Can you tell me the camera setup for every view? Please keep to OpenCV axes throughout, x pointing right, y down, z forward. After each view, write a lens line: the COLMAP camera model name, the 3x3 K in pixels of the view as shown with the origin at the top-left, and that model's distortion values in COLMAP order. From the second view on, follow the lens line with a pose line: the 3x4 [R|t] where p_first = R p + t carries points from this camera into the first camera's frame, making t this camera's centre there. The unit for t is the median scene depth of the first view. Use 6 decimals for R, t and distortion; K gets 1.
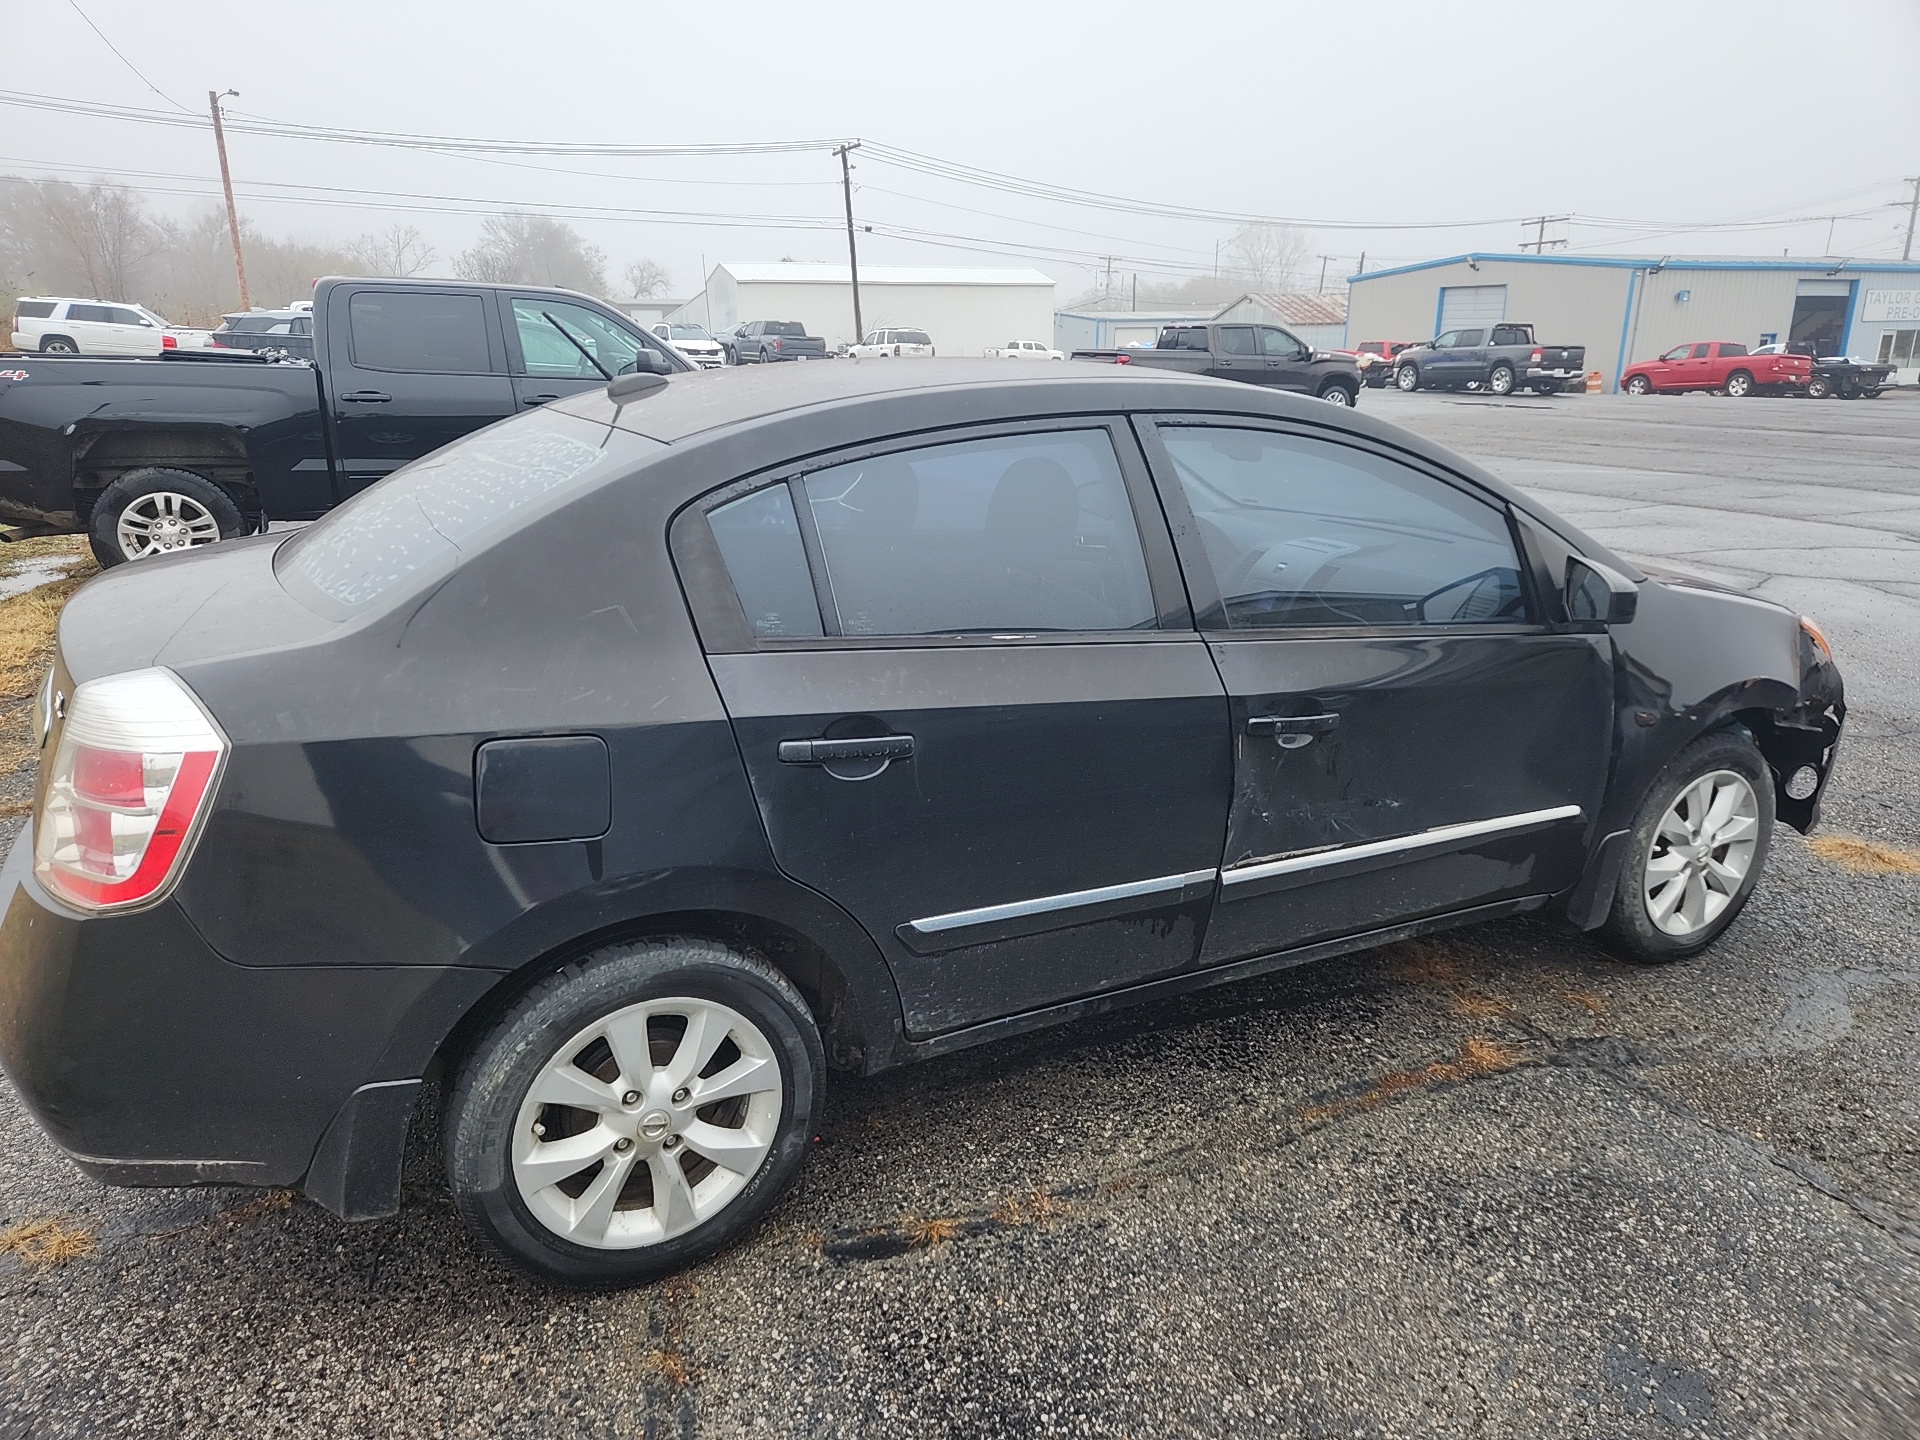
lens RADIAL K [[1271.1, 0, 933.5], [0, 1271.1, 716.0], [0, 0, 1]] dist [0.091237, -0.075580]
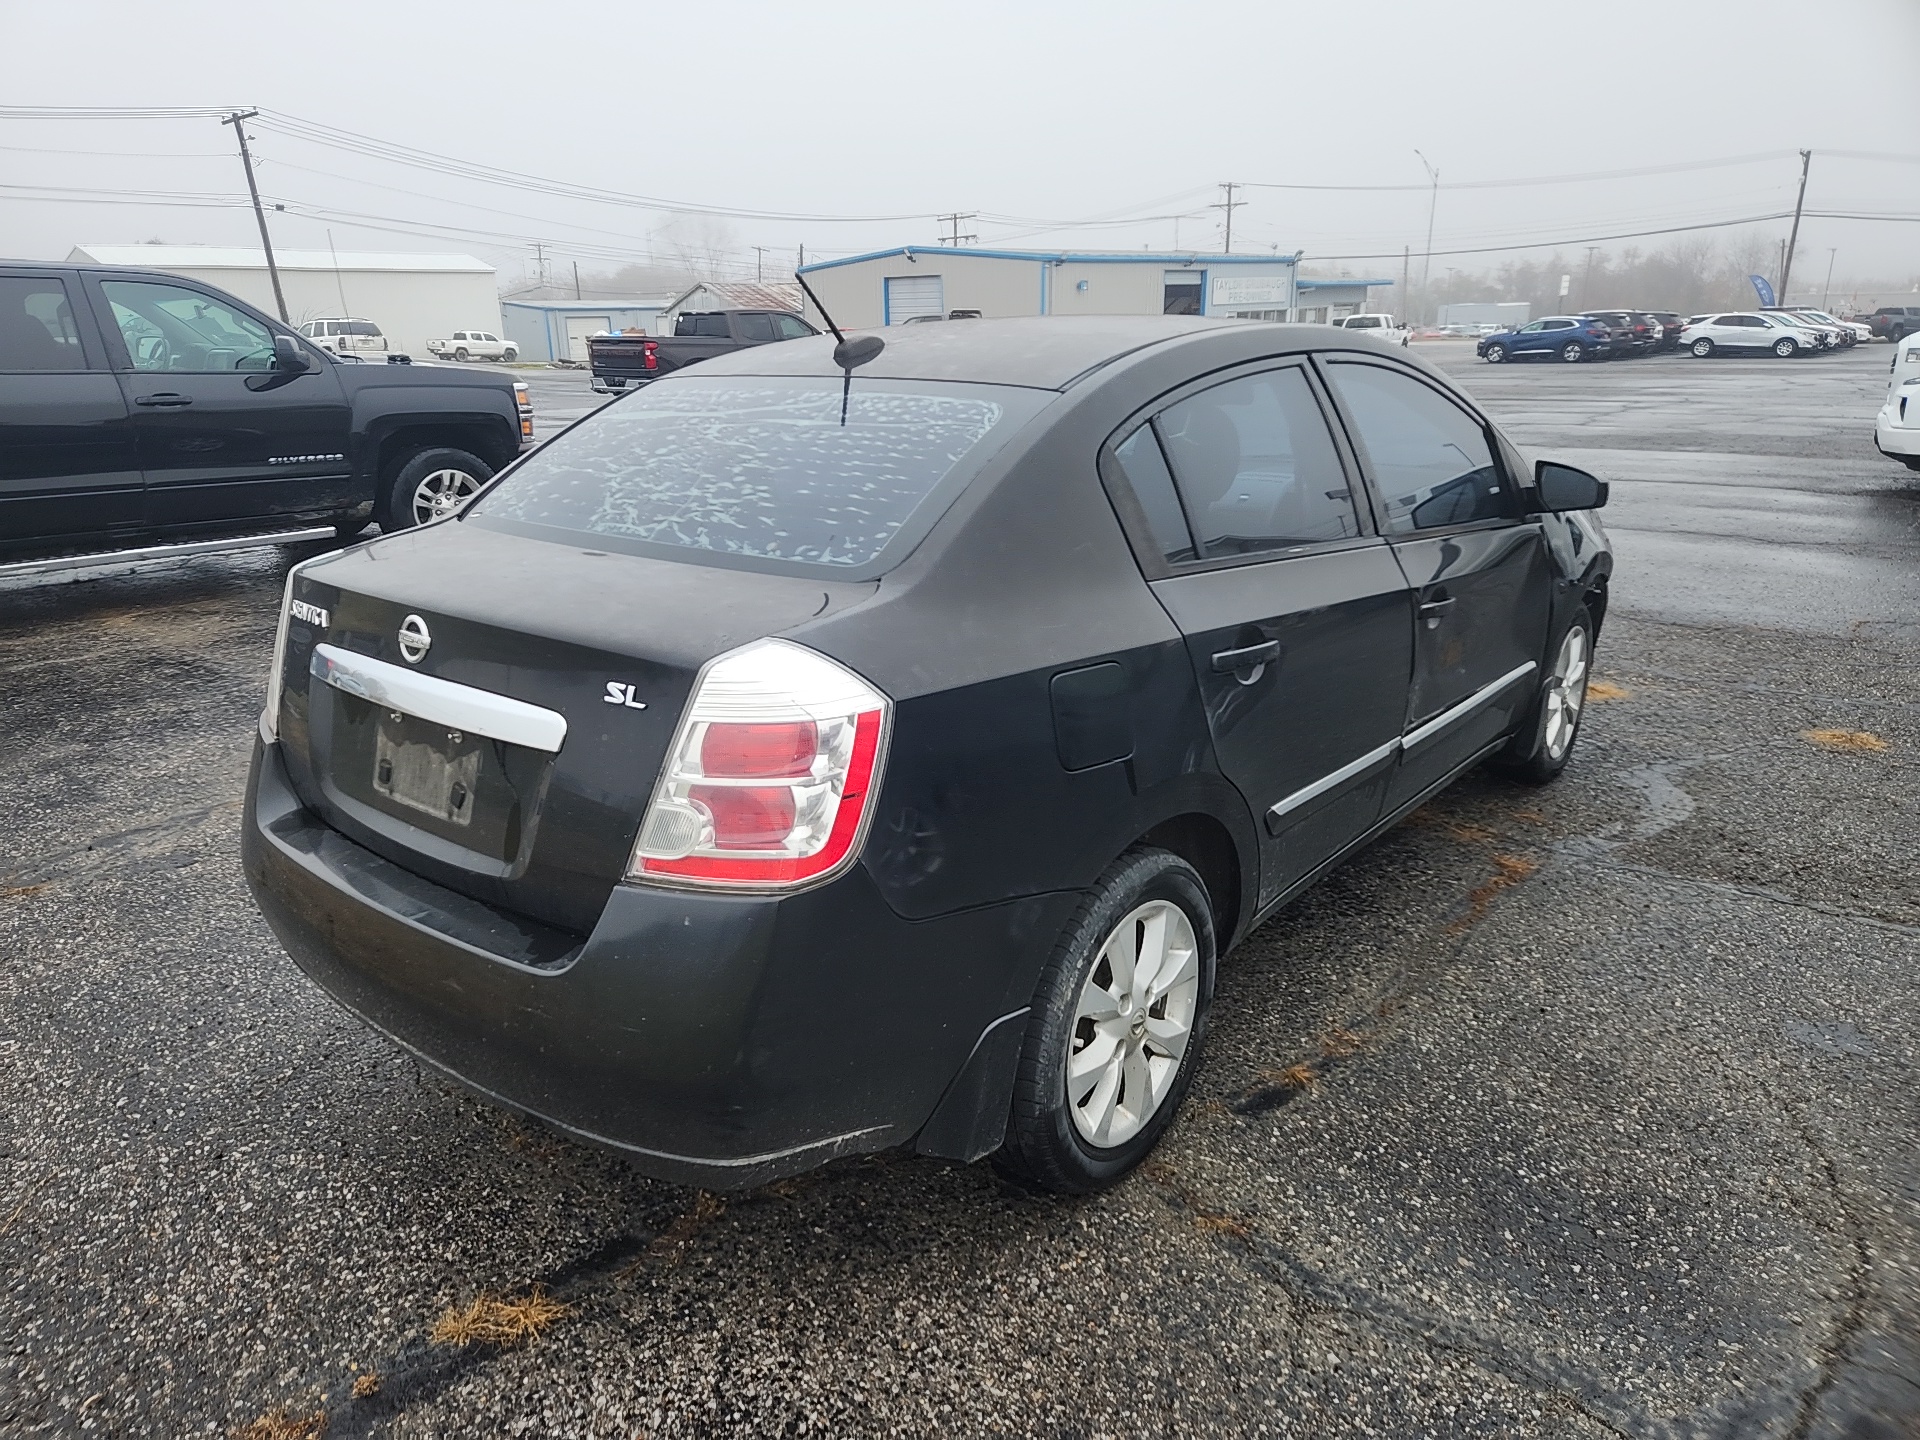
lens RADIAL K [[1271.1, 0, 933.5], [0, 1271.1, 716.0], [0, 0, 1]] dist [0.091237, -0.075580]
pose [[0.917621, -0.136186, 0.373397, -0.618329], [0.133455, 0.990496, 0.033290, 0.003461], [-0.374382, 0.019284, 0.927074, 0.053463]]
